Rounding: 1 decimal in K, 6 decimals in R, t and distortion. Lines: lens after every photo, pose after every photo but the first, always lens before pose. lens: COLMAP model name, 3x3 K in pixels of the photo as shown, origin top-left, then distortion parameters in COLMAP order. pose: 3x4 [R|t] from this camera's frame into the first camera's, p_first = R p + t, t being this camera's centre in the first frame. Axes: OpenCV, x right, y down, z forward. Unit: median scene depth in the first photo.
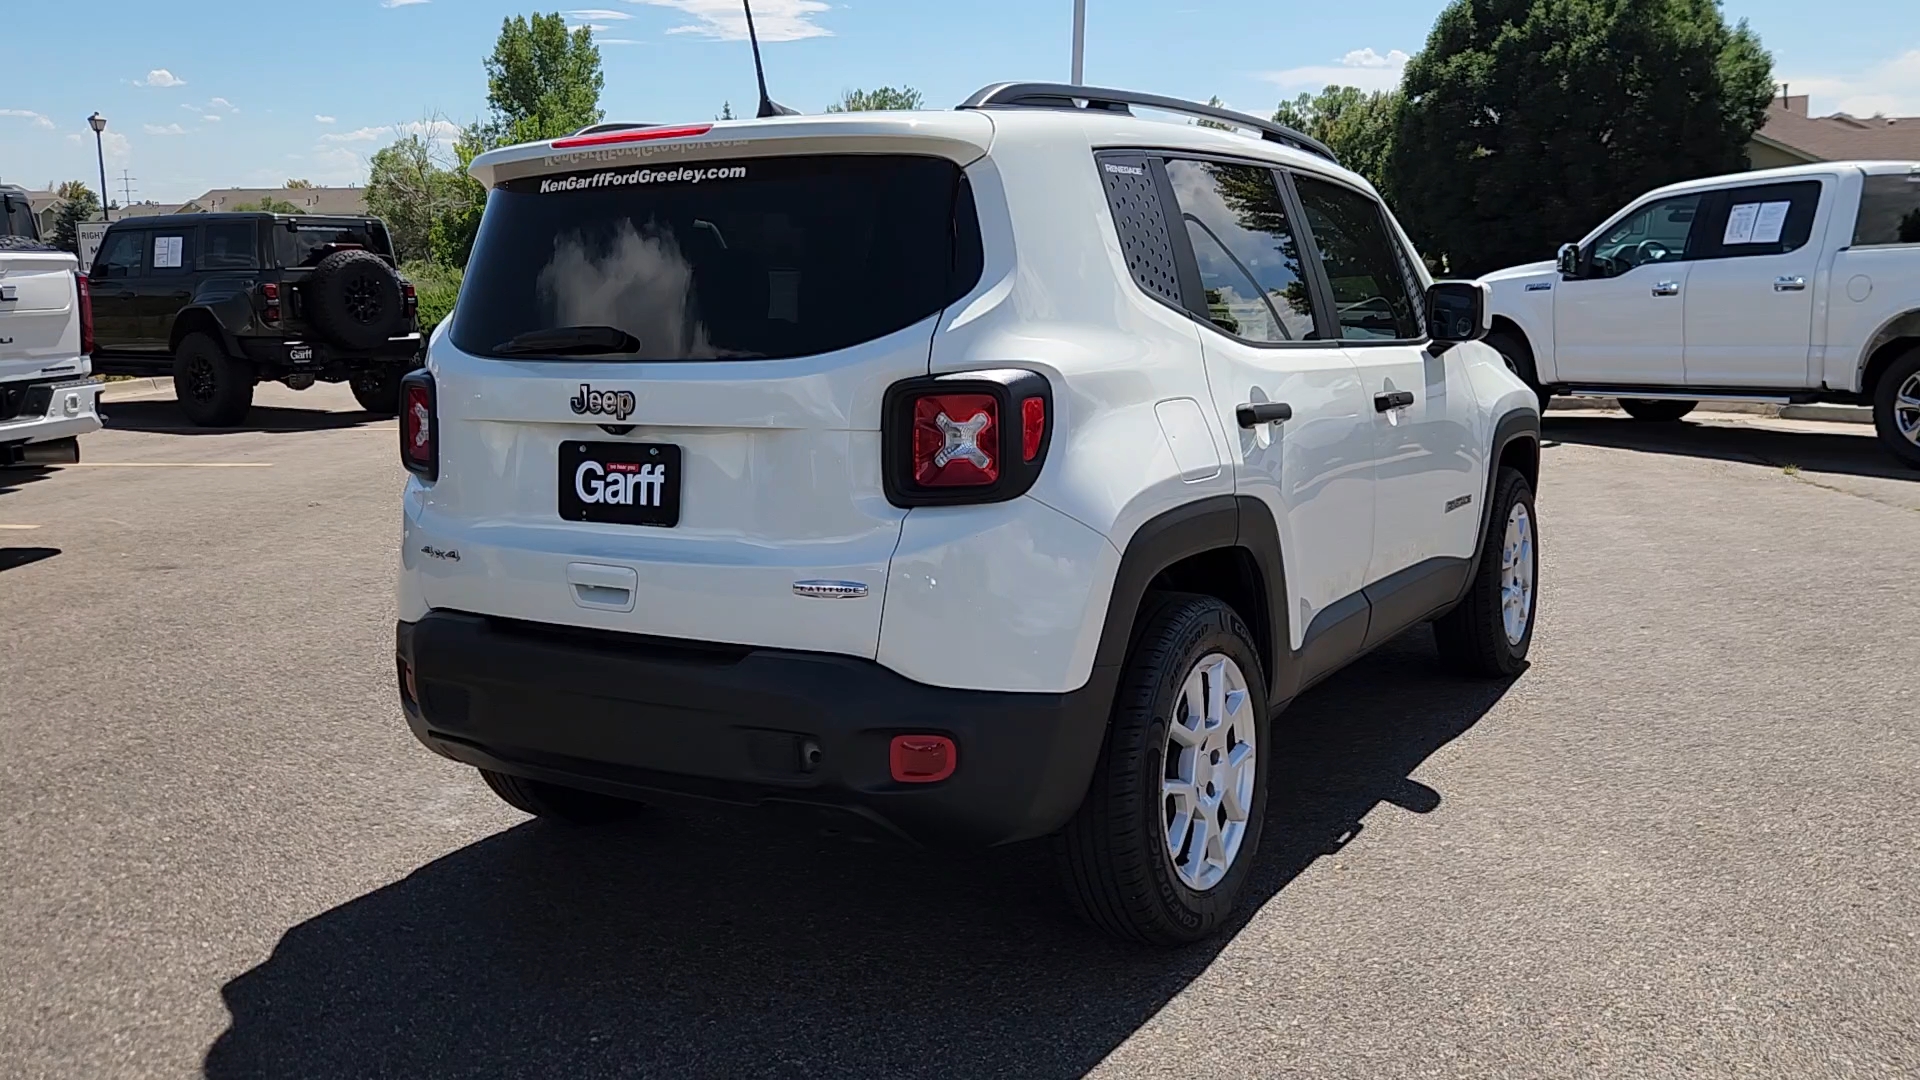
lens RADIAL K [[1629.3, 0, 953.1], [0, 1629.3, 539.2], [0, 0, 1]] dist [0.033949, -0.029491]
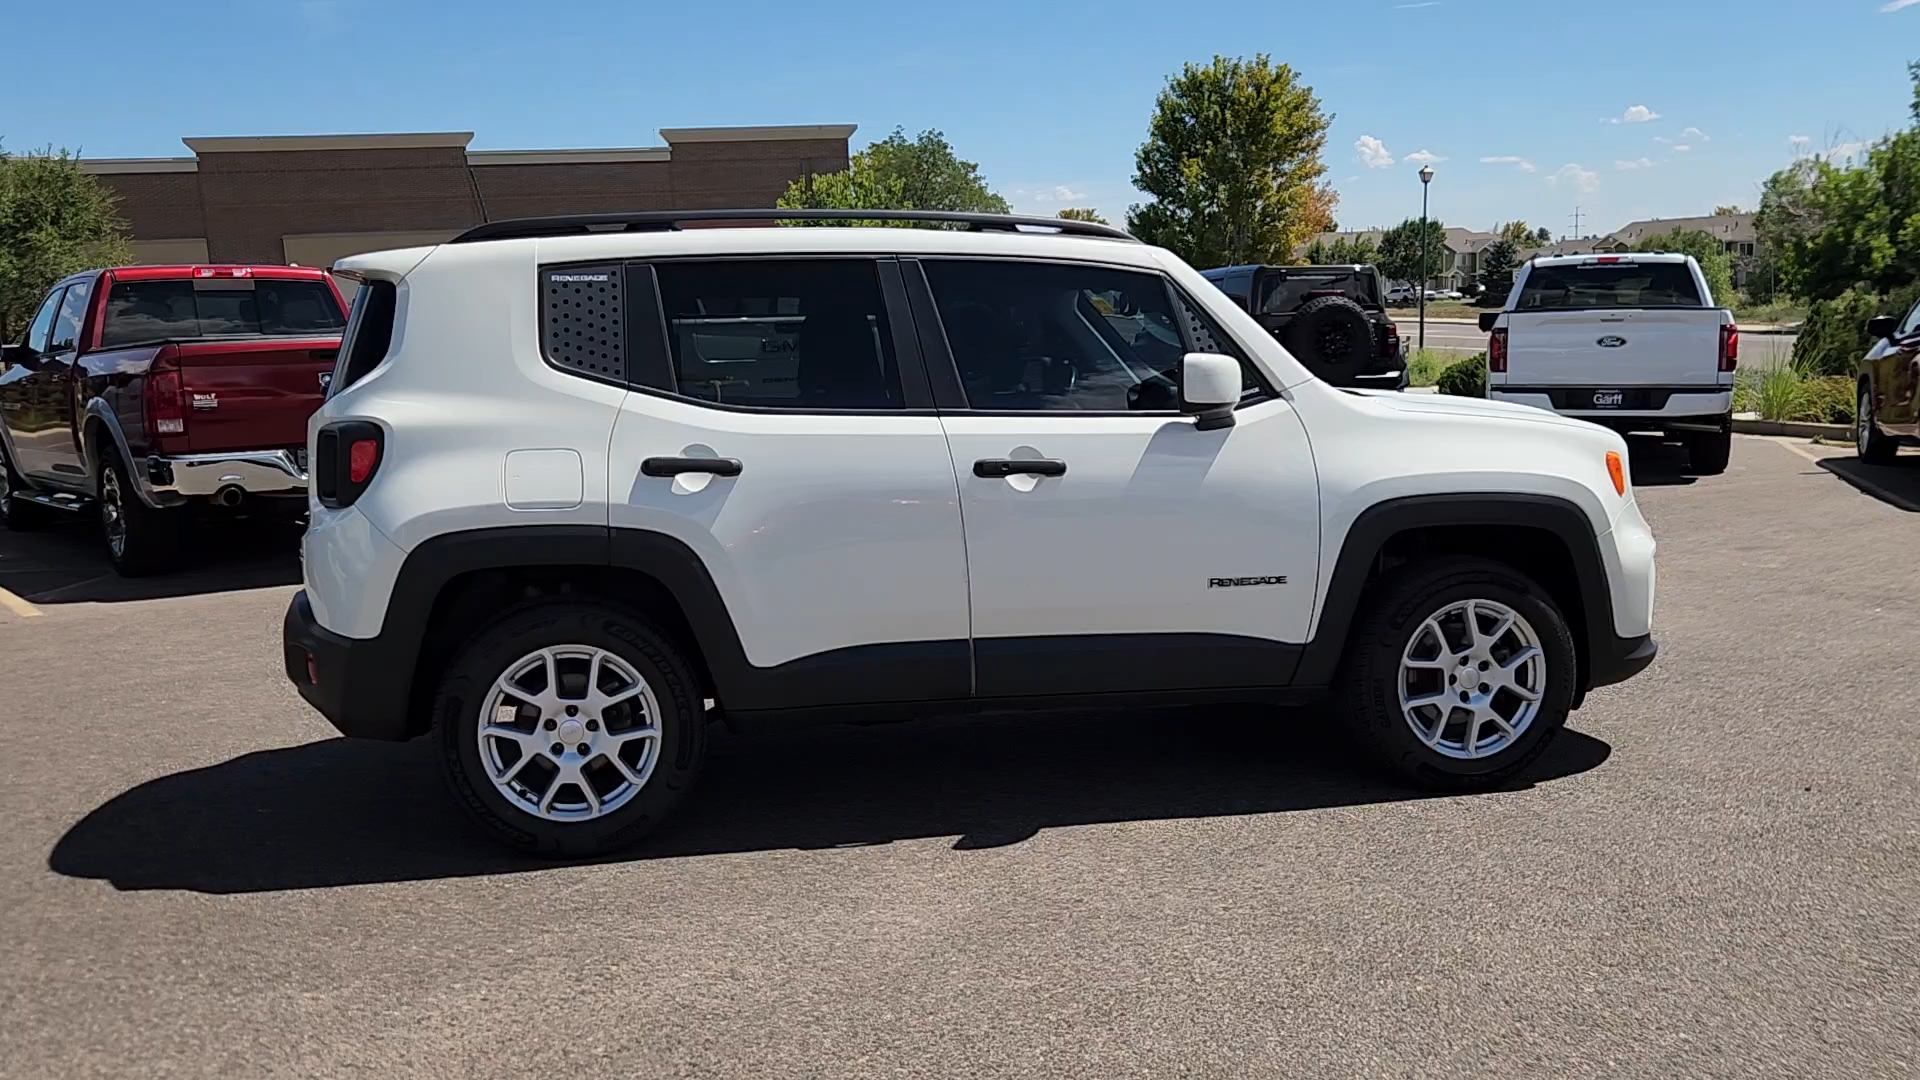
lens RADIAL K [[1629.3, 0, 948.4], [0, 1629.3, 537.0], [0, 0, 1]] dist [0.033949, -0.029491]
pose [[0.679659, 0.090017, -0.727984, 1.158562], [-0.103602, 0.994273, 0.026219, -0.071641], [0.726175, 0.057601, 0.685092, 0.275866]]
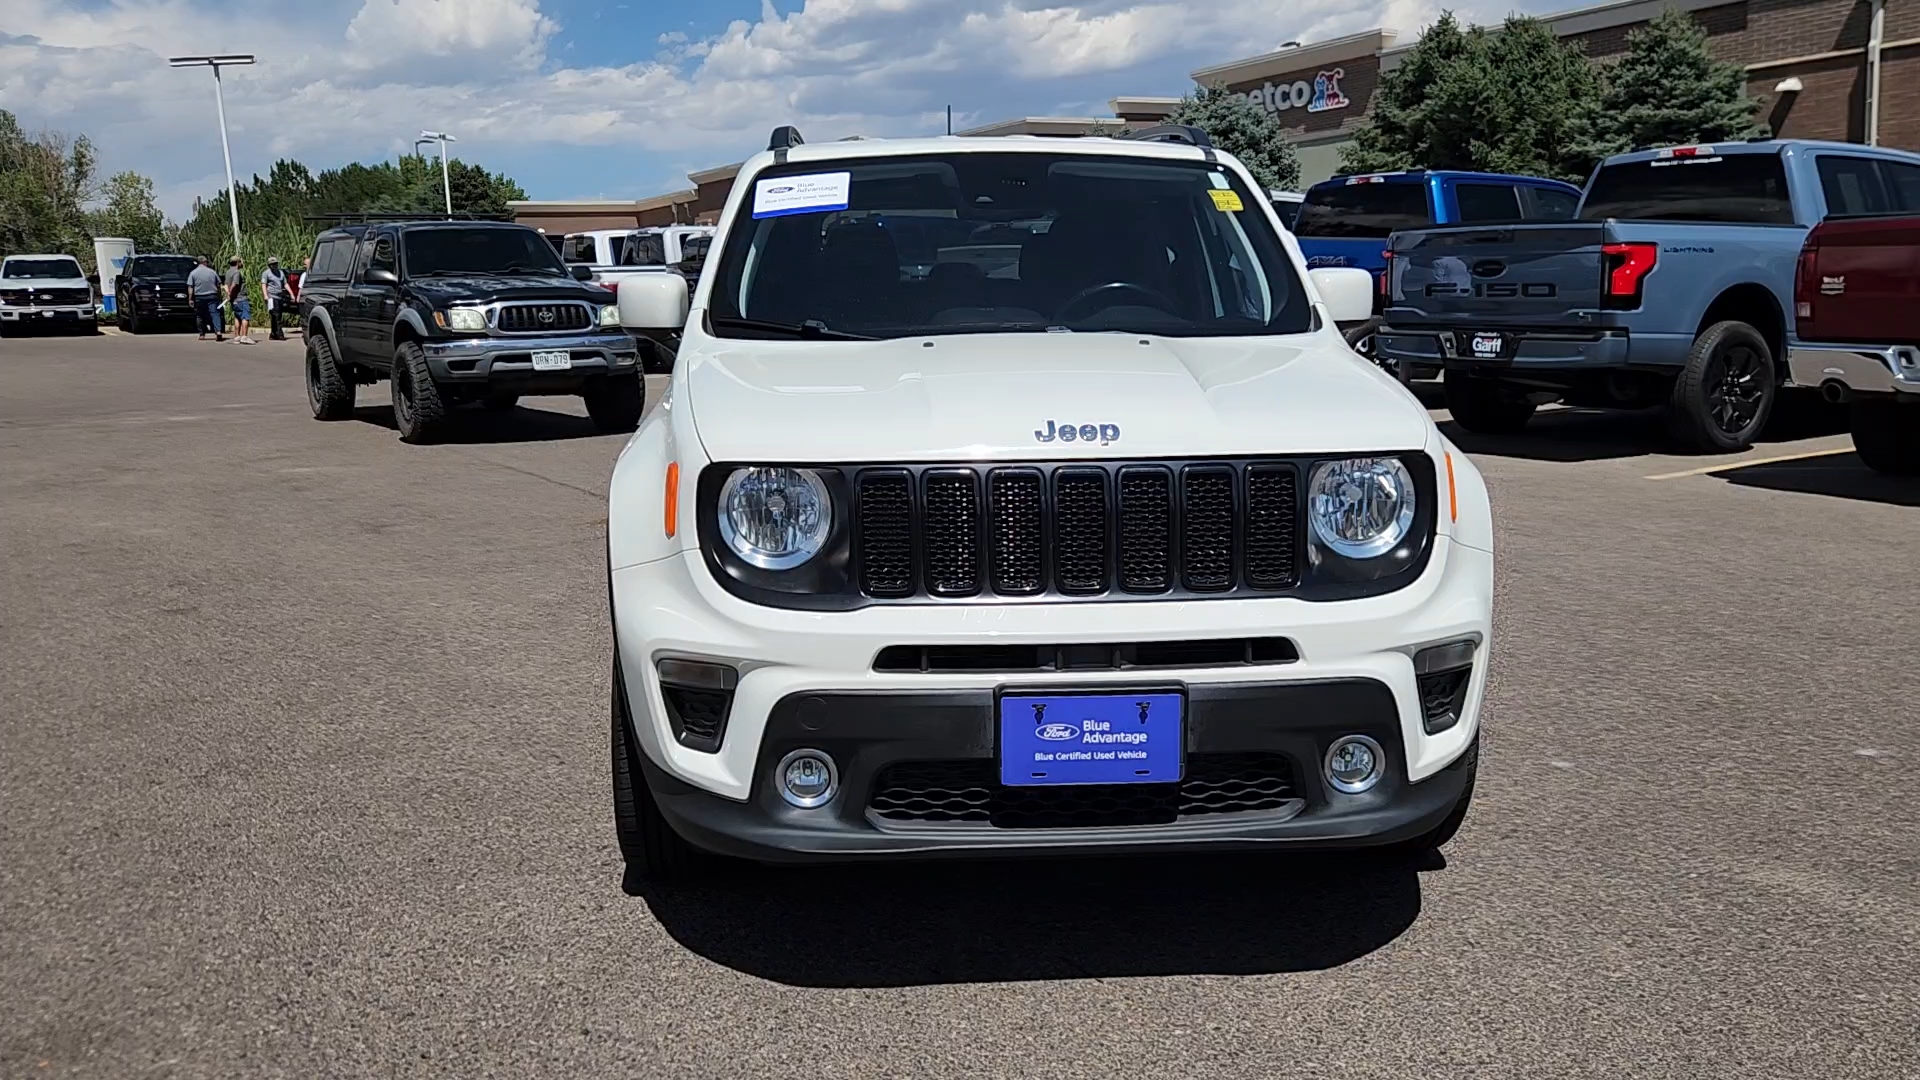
lens RADIAL K [[1629.3, 0, 952.3], [0, 1629.3, 547.7], [0, 0, 1]] dist [0.033949, -0.029491]
pose [[-0.814892, 0.132824, -0.564189, 0.895172], [-0.059061, 0.949294, 0.308793, -0.382810], [0.576596, 0.284954, -0.765727, 2.313604]]
